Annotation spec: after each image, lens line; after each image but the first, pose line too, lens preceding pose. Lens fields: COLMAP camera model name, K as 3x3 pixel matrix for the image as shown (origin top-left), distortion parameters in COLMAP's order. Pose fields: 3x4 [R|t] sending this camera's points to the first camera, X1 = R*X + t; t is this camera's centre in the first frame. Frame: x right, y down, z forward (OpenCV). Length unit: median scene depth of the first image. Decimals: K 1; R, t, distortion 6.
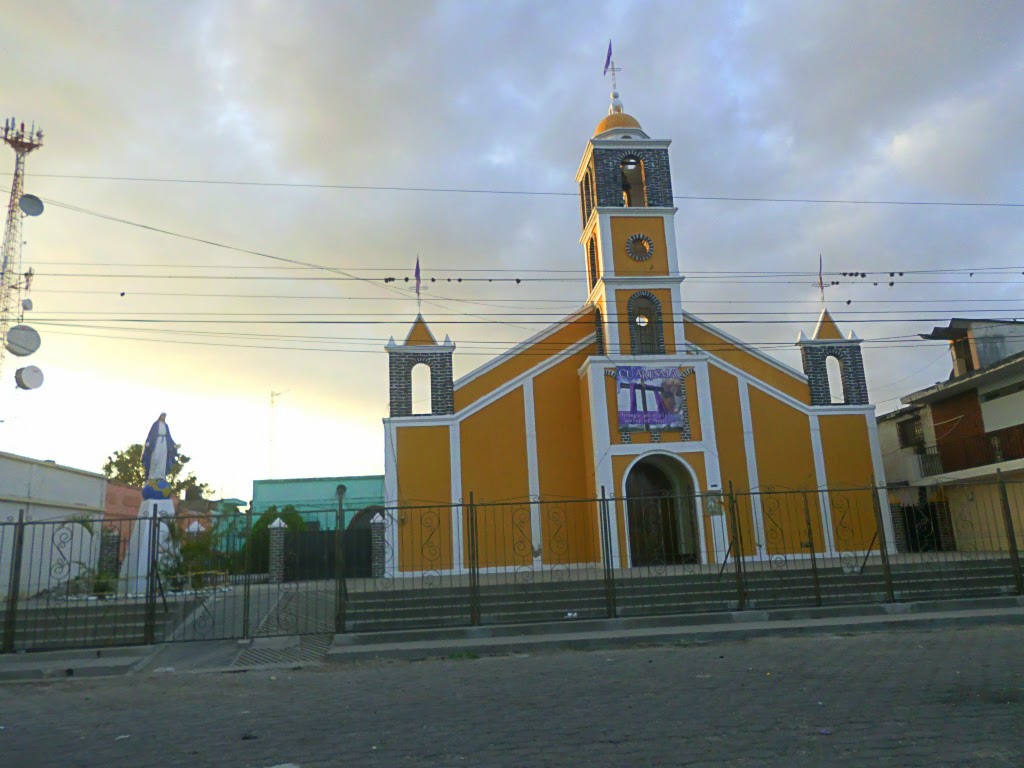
lens RADIAL K [[775.5, 0, 511.3], [0, 775.5, 381.6], [0, 0, 1]] dist [-0.004588, 0.008970]
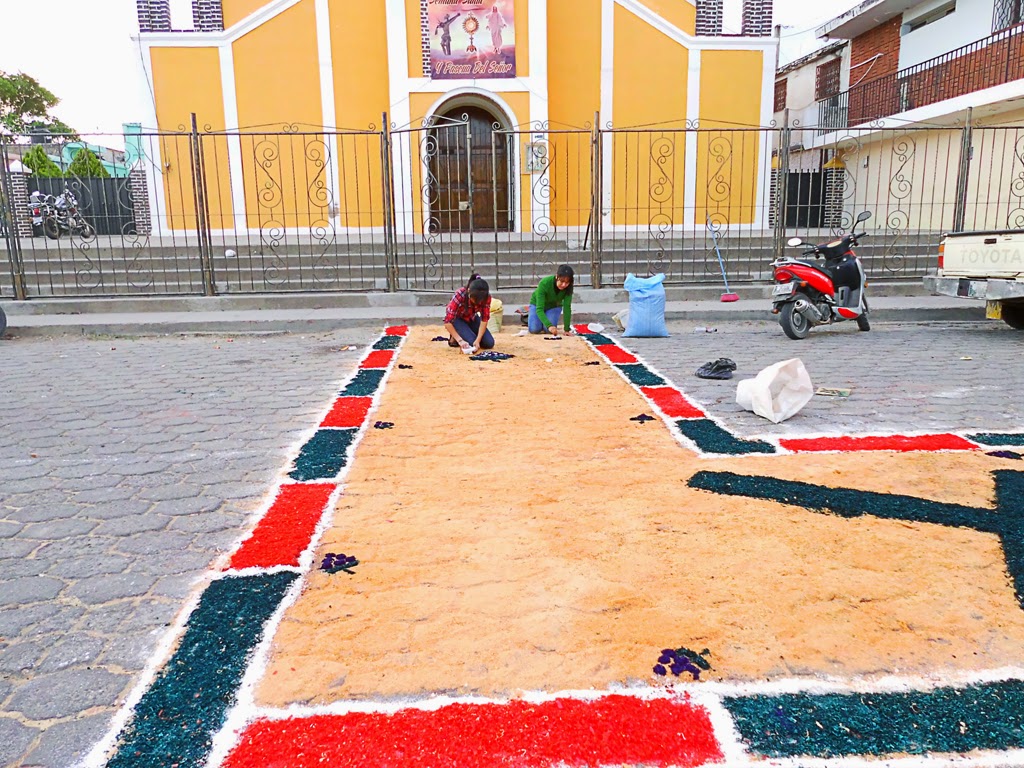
lens RADIAL K [[775.5, 0, 511.7], [0, 775.5, 386.1], [0, 0, 1]] dist [-0.004588, 0.008970]
pose [[0.999359, 0.034969, -0.007617, 0.233826], [-0.028603, 0.908308, 0.417324, 0.032736], [0.021512, -0.416839, 0.908726, 0.151865]]
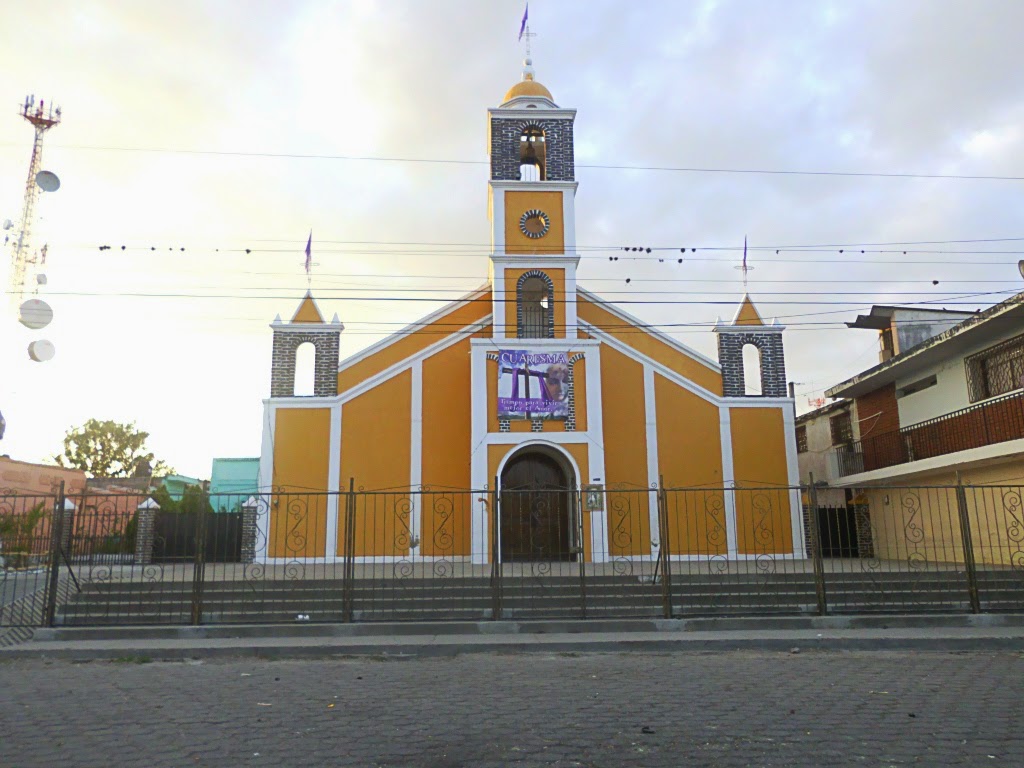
lens RADIAL K [[775.5, 0, 513.4], [0, 775.5, 381.6], [0, 0, 1]] dist [-0.004588, 0.008970]
pose [[0.997912, 0.024181, -0.059884, 0.201322], [-0.022938, 0.999509, 0.021358, -0.001423], [0.060371, -0.019940, 0.997977, 0.057203]]
